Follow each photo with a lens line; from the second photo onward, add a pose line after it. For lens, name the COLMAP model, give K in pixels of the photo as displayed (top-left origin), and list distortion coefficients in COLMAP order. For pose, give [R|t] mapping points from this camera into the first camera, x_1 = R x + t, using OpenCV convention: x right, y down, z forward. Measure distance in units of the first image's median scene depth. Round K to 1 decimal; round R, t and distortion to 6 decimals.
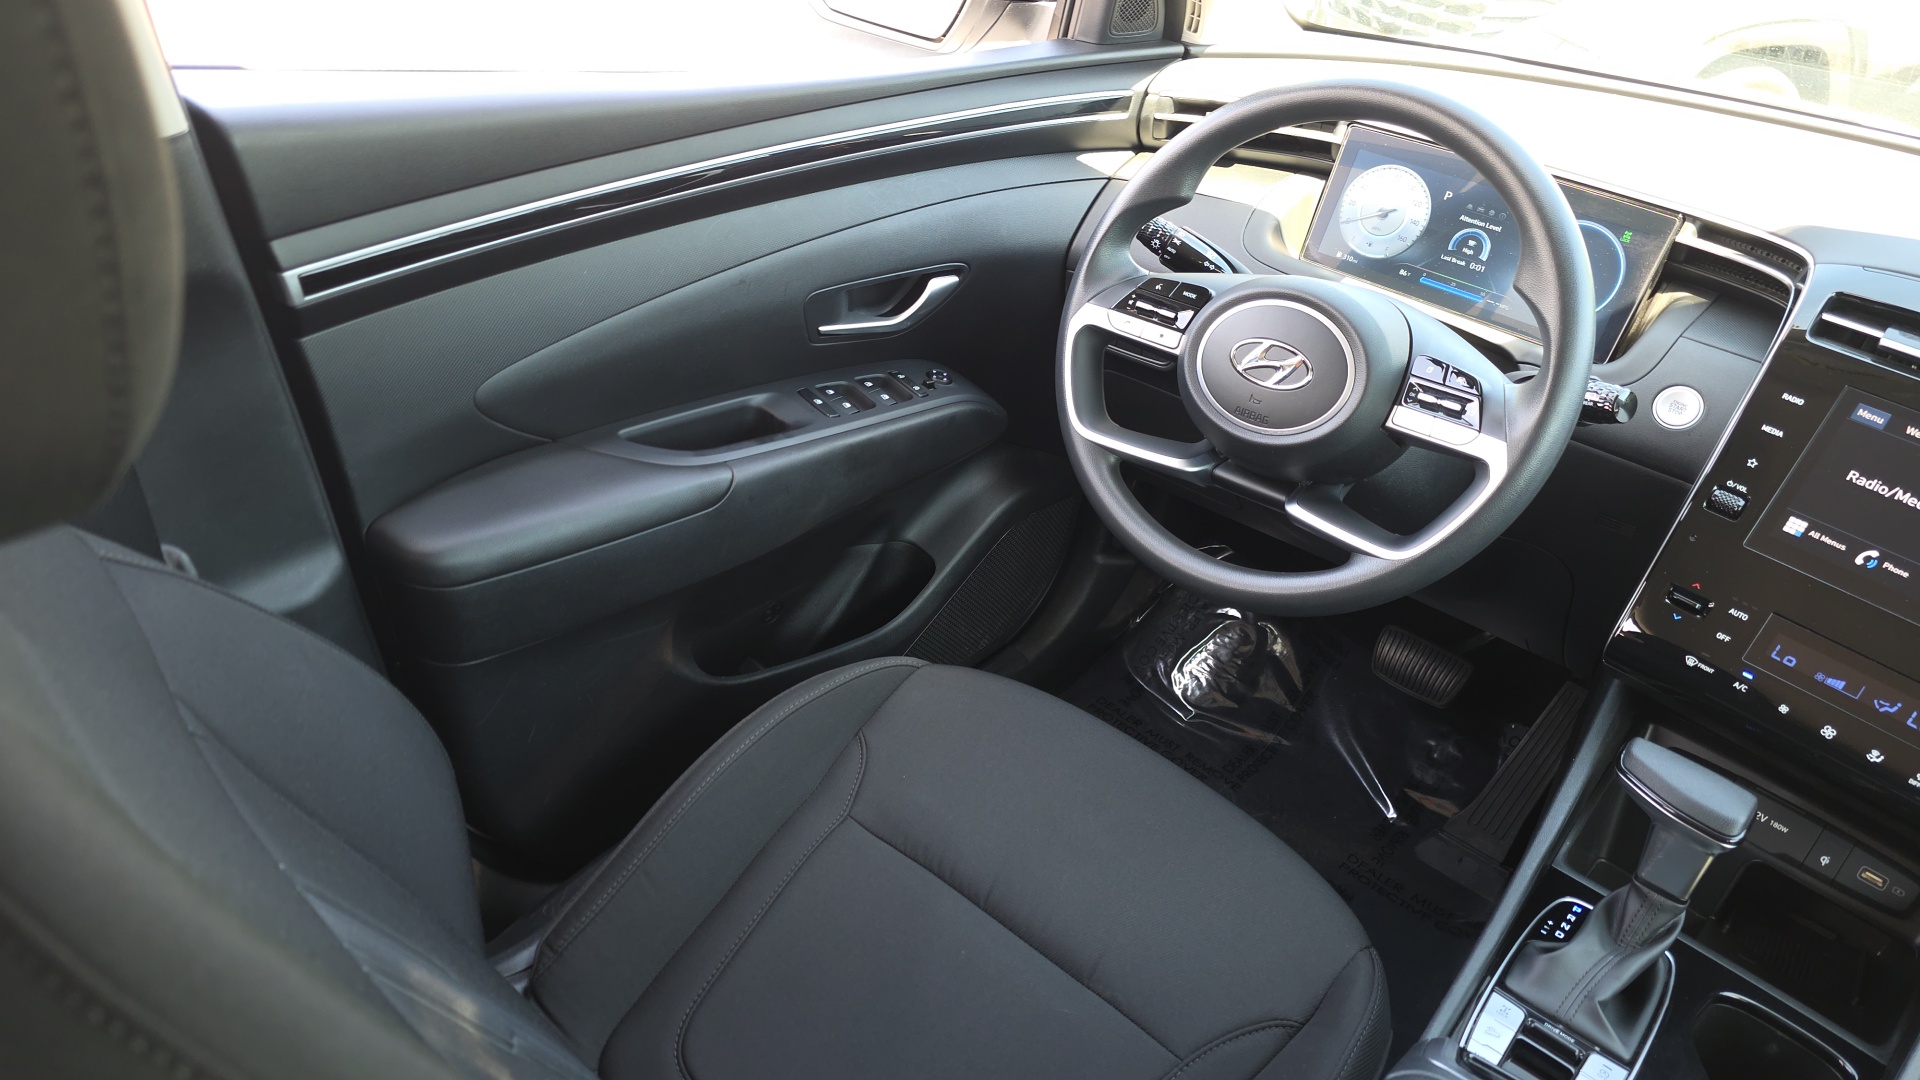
lens RADIAL K [[1300.2, 0, 953.6], [0, 1300.2, 524.4], [0, 0, 1]] dist [0.059828, -0.057810]
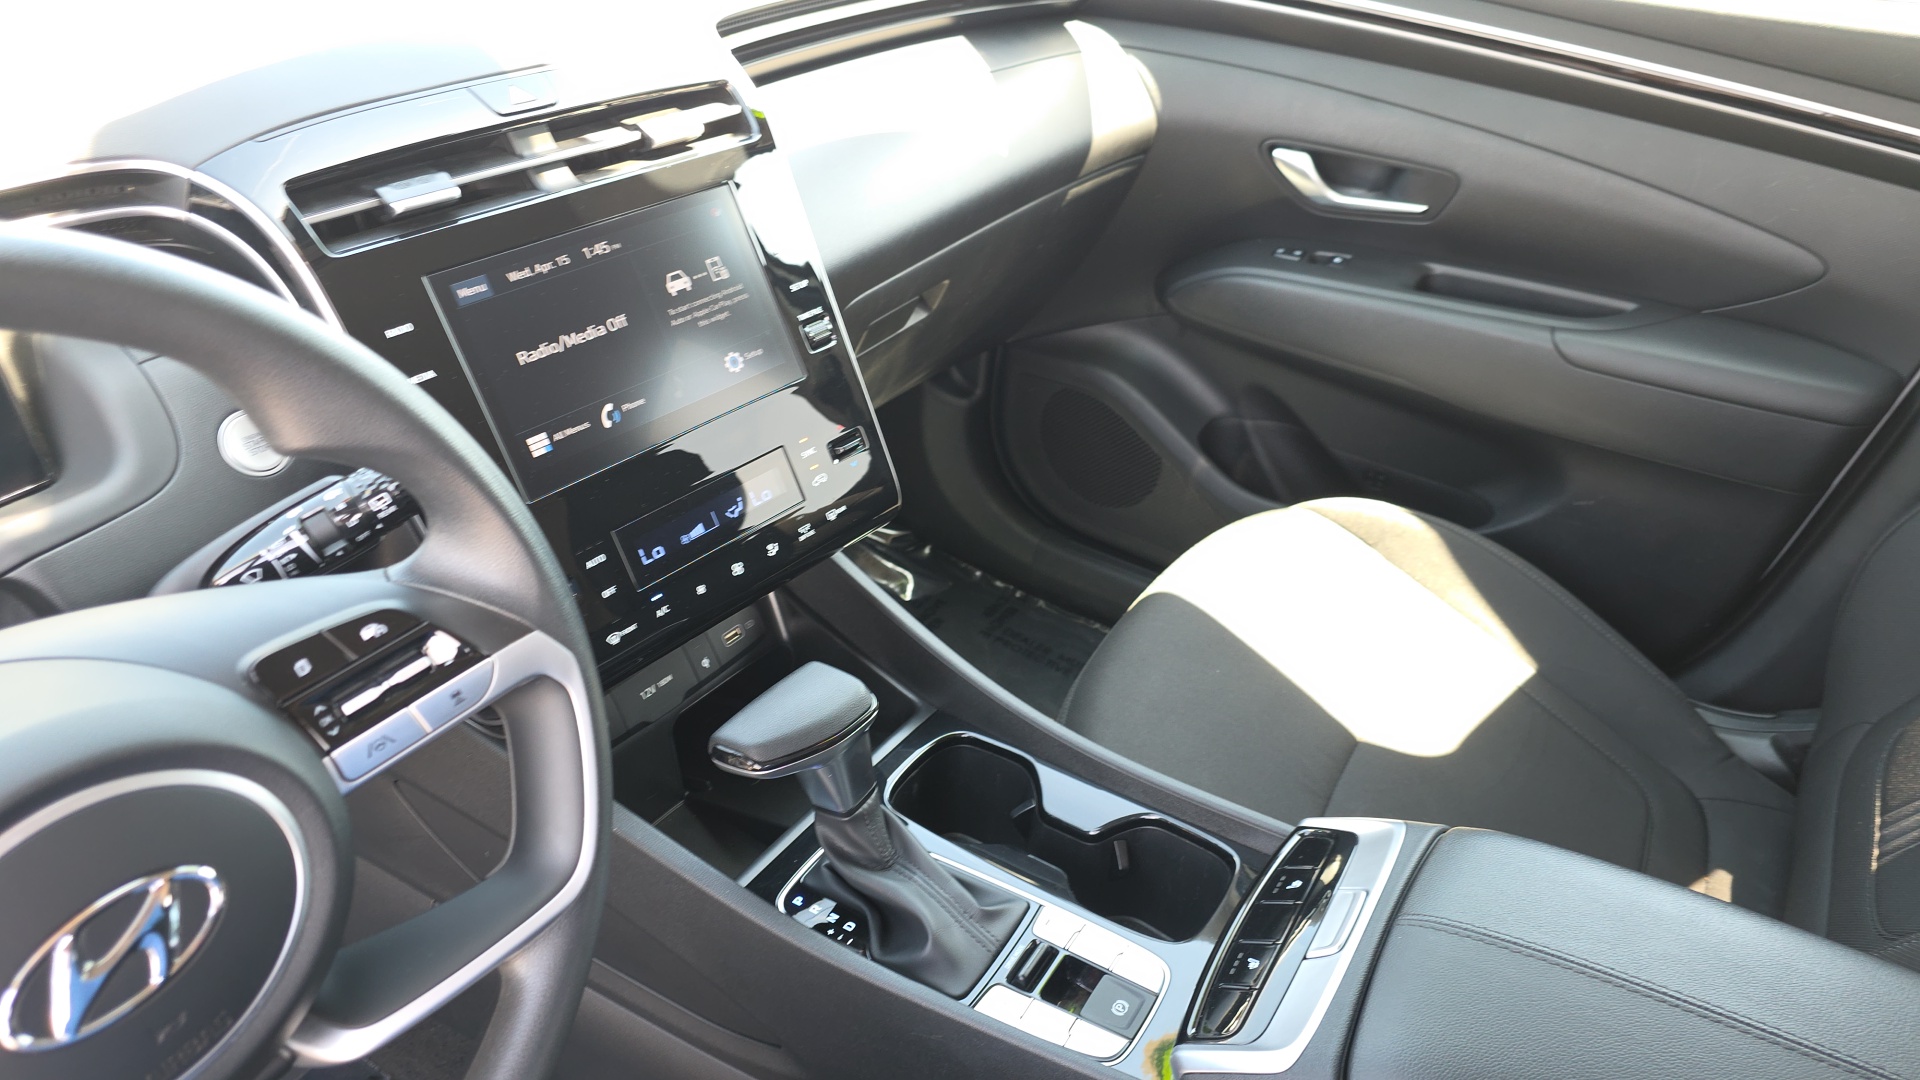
lens RADIAL K [[1300.2, 0, 953.6], [0, 1300.2, 524.4], [0, 0, 1]] dist [0.059828, -0.057810]
pose [[-0.162742, -0.646856, 0.745045, -0.011536], [0.445927, 0.625371, 0.640359, -0.335005], [-0.880150, 0.436449, 0.186676, 0.618047]]
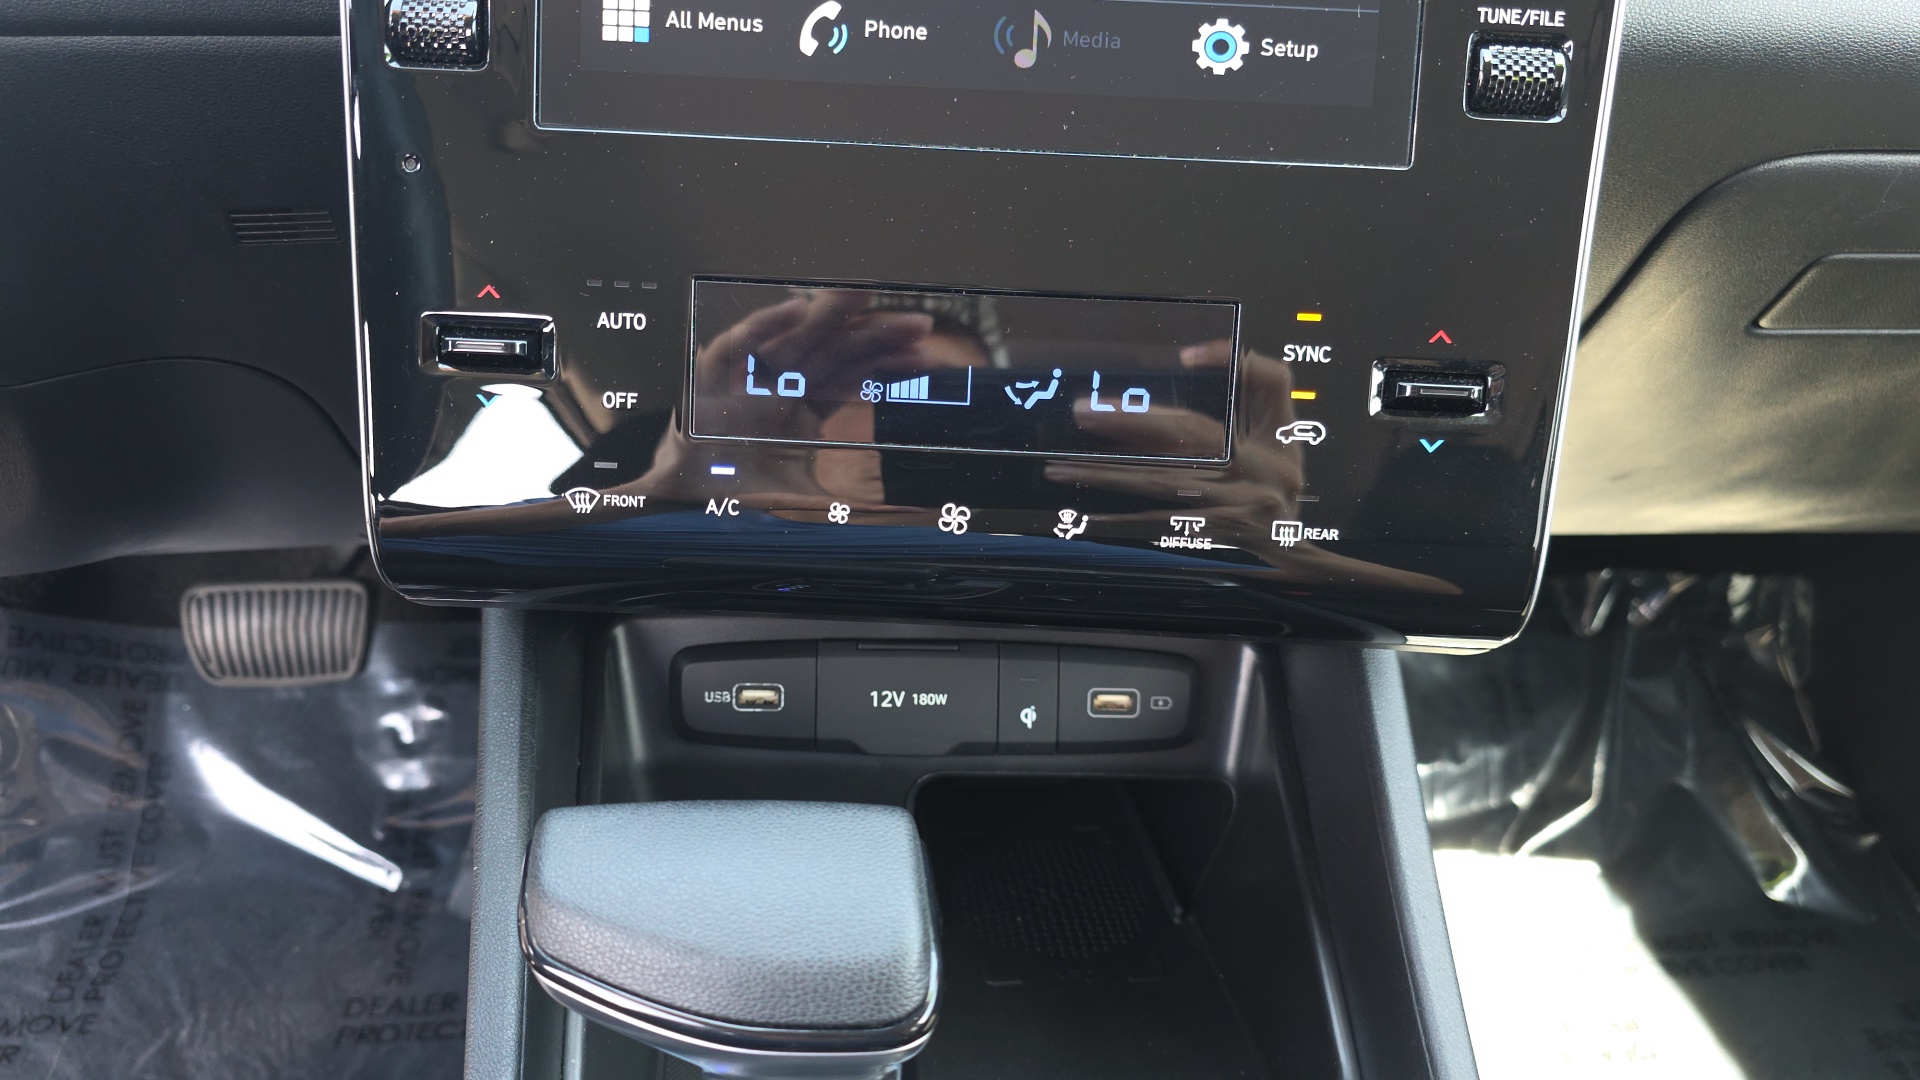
lens RADIAL K [[1309.4, 0, 951.8], [0, 1309.4, 557.0], [0, 0, 1]] dist [0.049042, -0.065900]
pose [[0.668100, -0.508995, 0.542739, 0.411864], [0.410428, 0.860510, 0.301780, 0.049965], [-0.620637, 0.021136, 0.783813, 0.642074]]
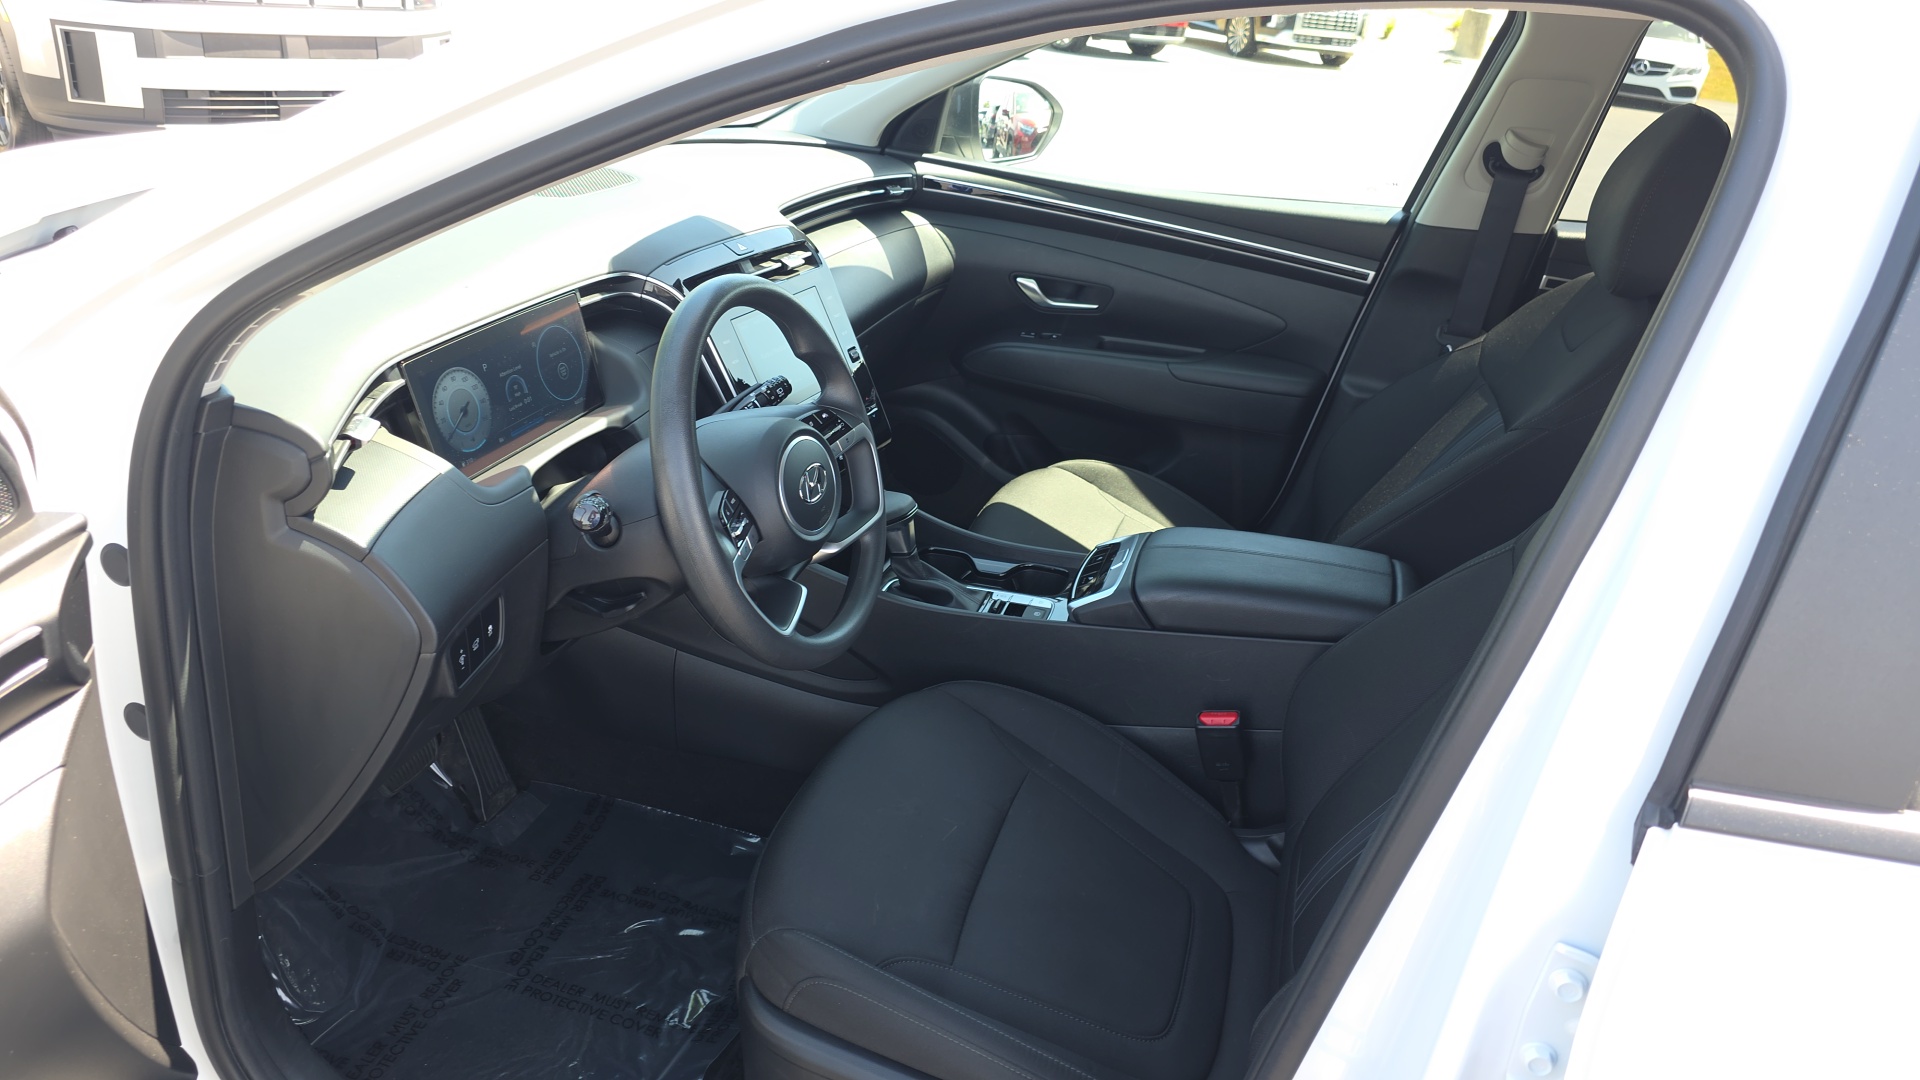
lens RADIAL K [[1300.2, 0, 953.6], [0, 1300.2, 524.4], [0, 0, 1]] dist [0.059828, -0.057810]
pose [[-0.411123, -0.528608, 0.742666, -0.818419], [0.331232, 0.672390, 0.661950, -0.908668], [-0.849272, 0.518137, -0.101343, 0.995049]]
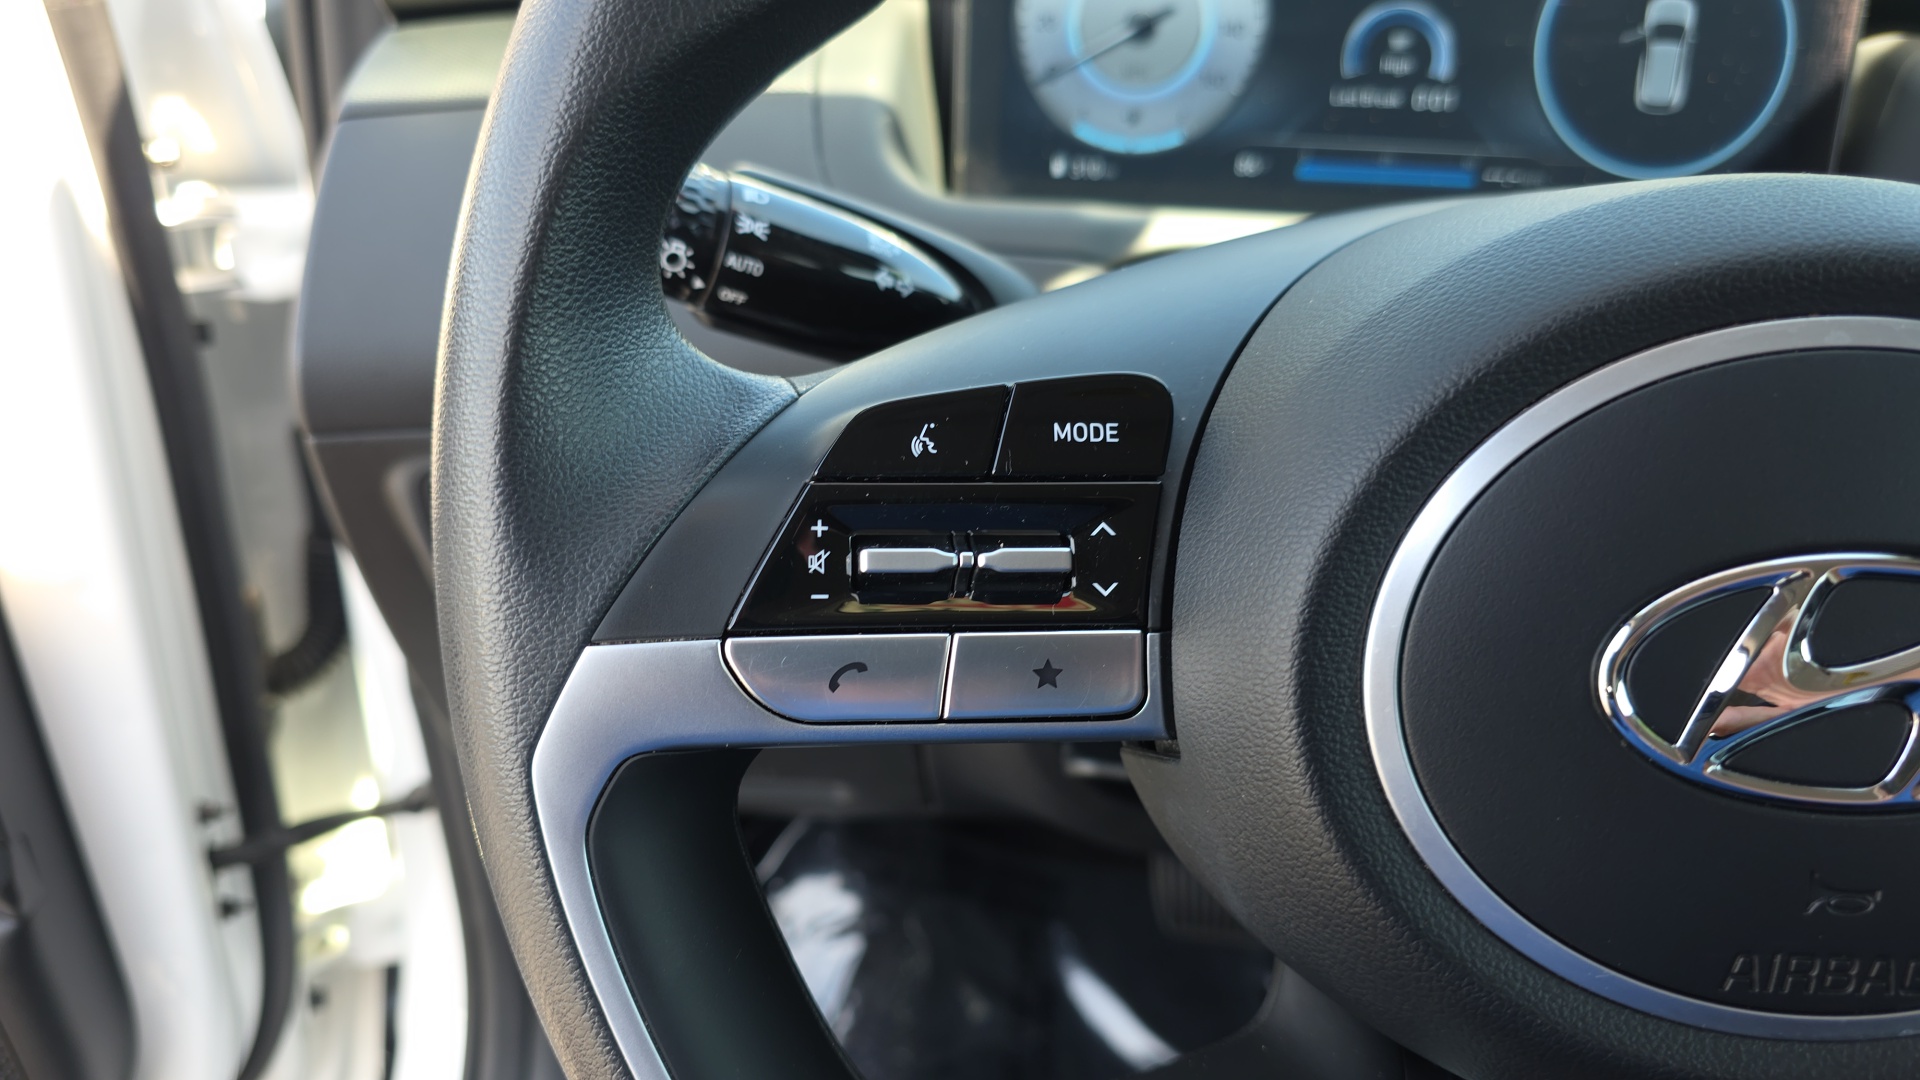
lens RADIAL K [[1356.8, 0, 960.0], [0, 1356.8, 540.0], [0, 0, 1]] dist [0.001158, -0.002460]
pose [[0.797483, -0.365163, 0.480289, 0.065351], [0.367331, 0.925366, 0.093629, -0.193123], [-0.478633, 0.101758, 0.872099, 0.862071]]
